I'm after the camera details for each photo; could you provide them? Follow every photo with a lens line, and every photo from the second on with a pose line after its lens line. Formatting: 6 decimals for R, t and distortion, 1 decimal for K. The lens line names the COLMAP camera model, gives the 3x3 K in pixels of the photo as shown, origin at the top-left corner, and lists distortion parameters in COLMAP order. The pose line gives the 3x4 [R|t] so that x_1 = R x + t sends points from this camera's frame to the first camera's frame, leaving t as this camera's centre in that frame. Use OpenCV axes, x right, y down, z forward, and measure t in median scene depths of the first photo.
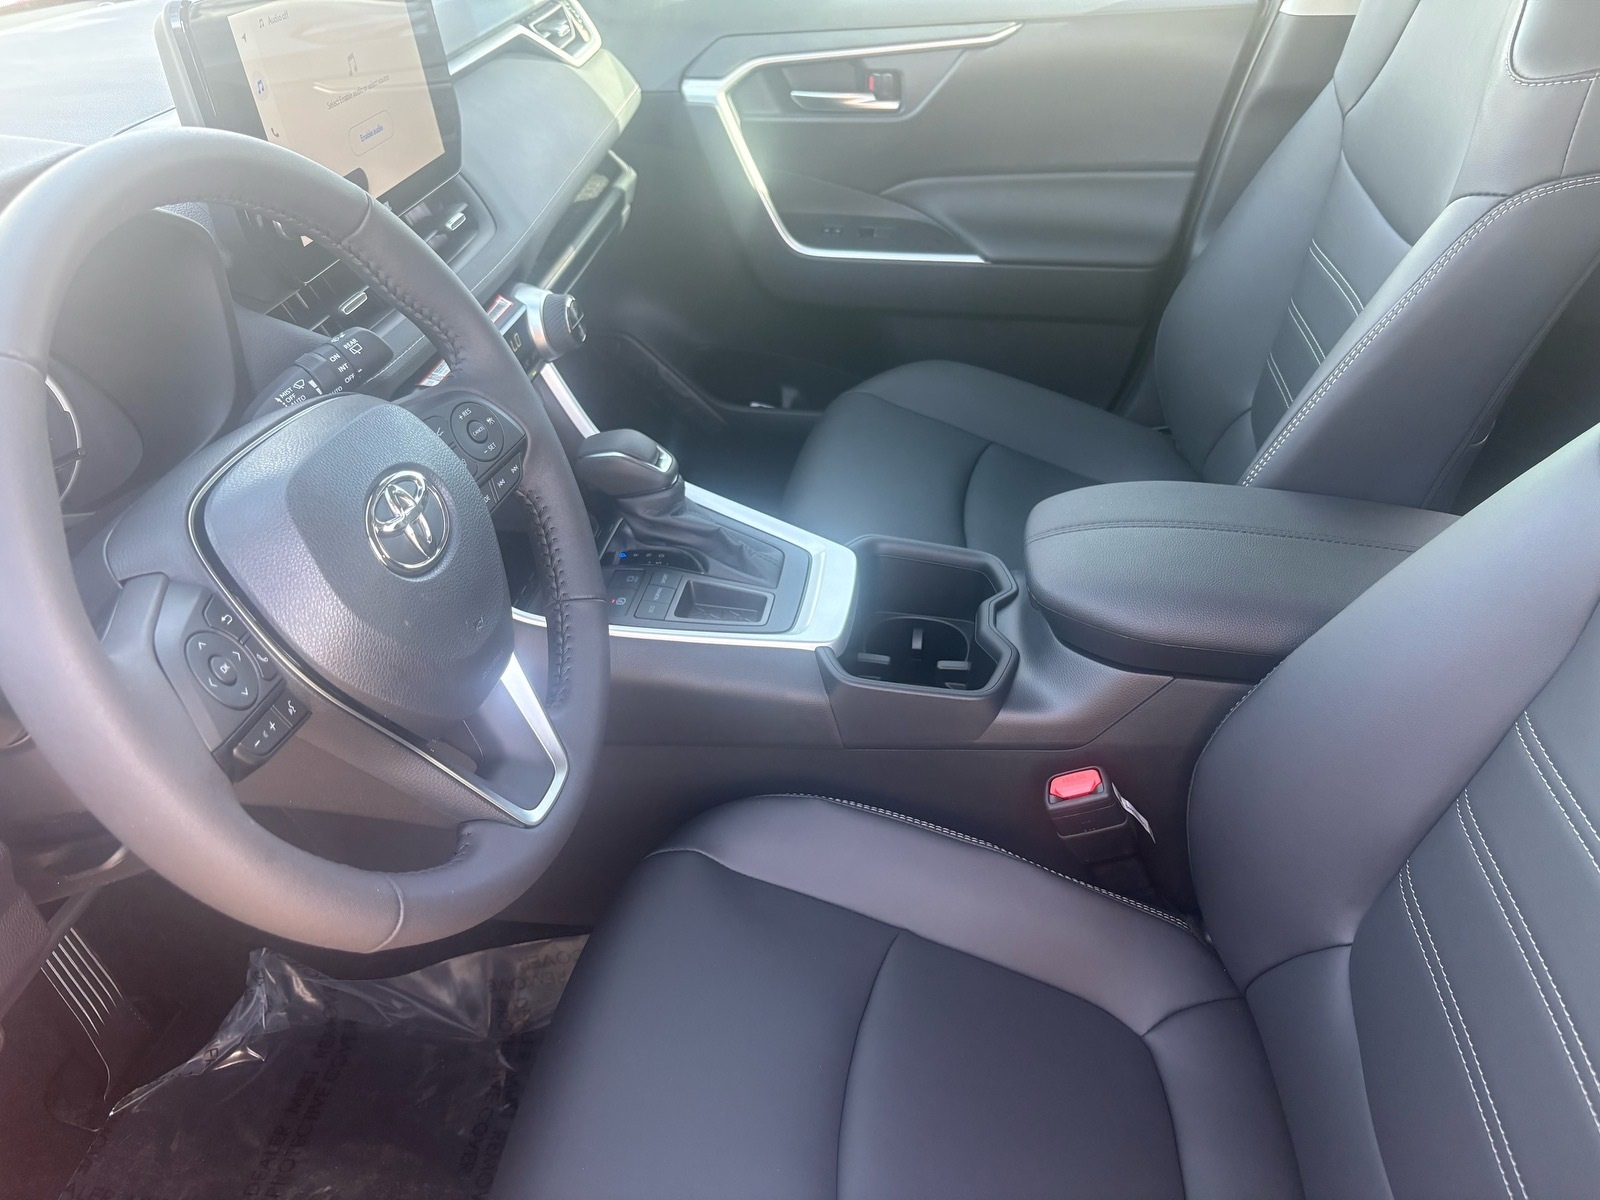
lens RADIAL K [[1235.0, 0, 813.6], [0, 1235.0, 620.5], [0, 0, 1]] dist [0.015504, 0.004394]
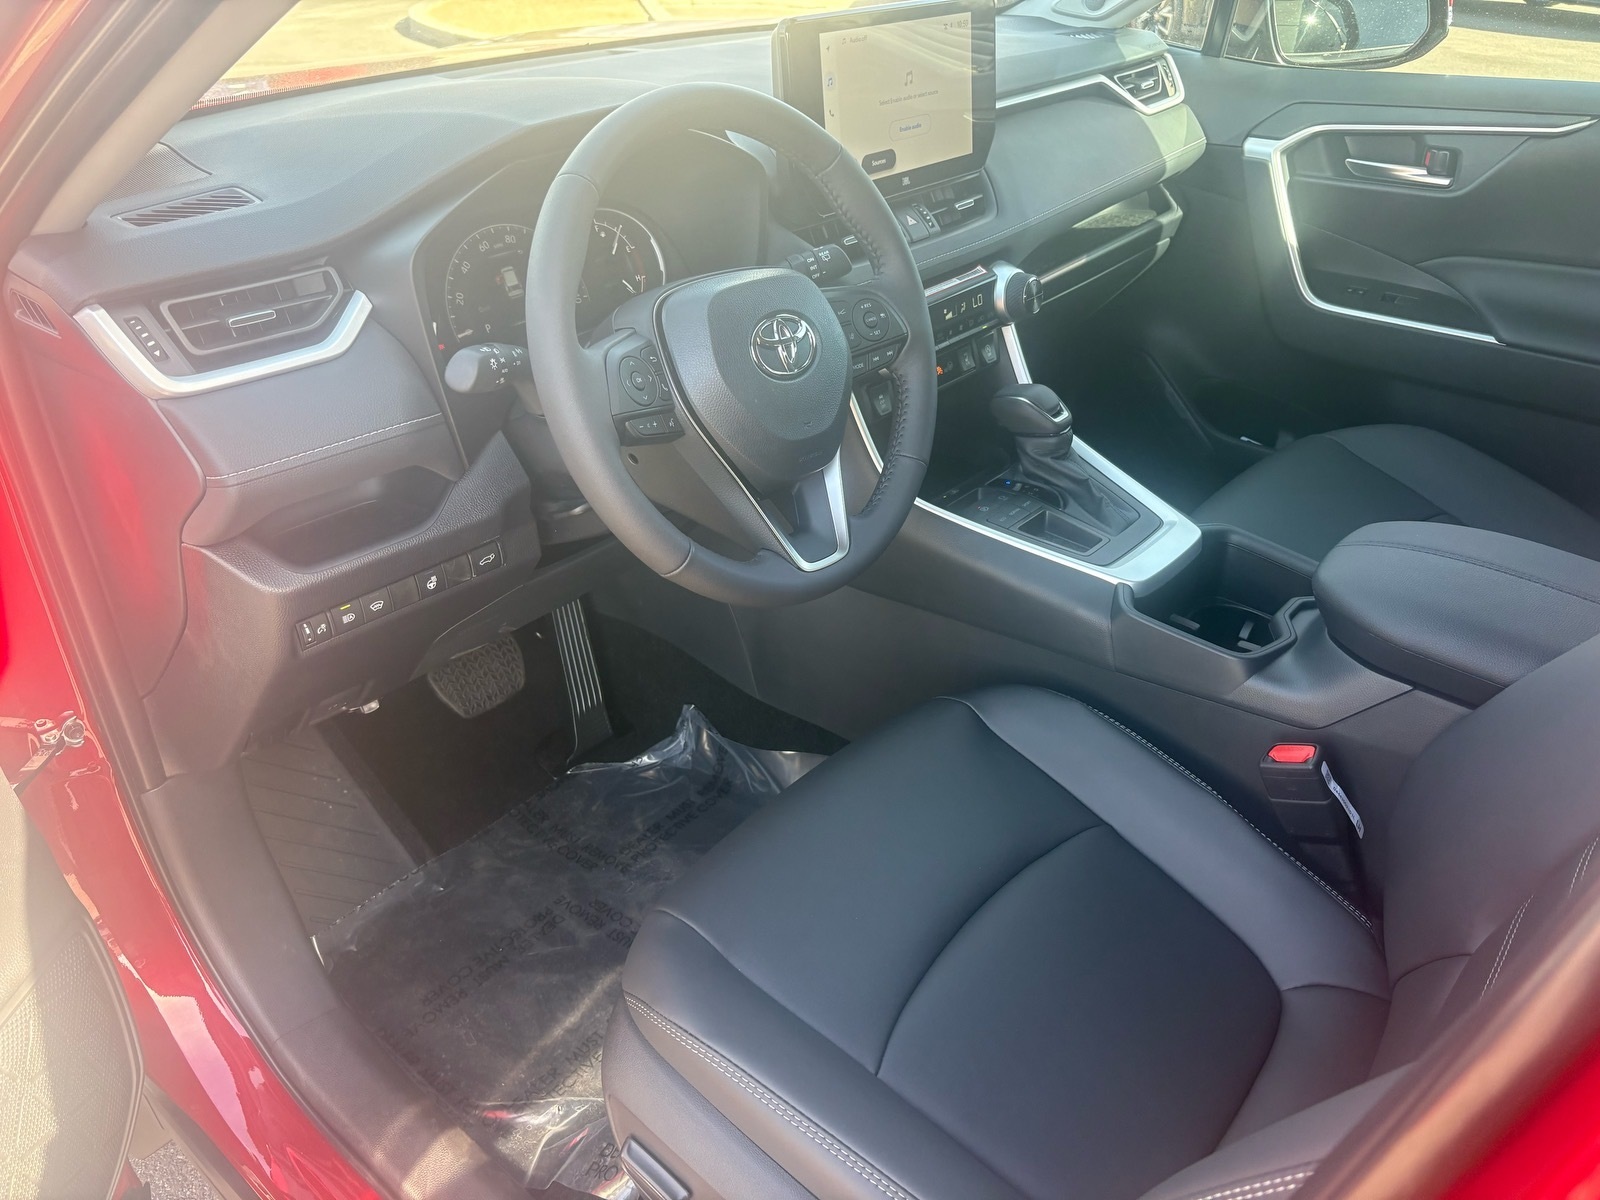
lens RADIAL K [[1215.2, 0, 800.0], [0, 1215.2, 600.0], [0, 0, 1]] dist [0.051335, -0.050953]
pose [[0.841365, 0.284696, -0.459405, 0.265250], [-0.312446, 0.949795, 0.016372, 0.105226], [0.441001, 0.129764, 0.888076, -0.170406]]
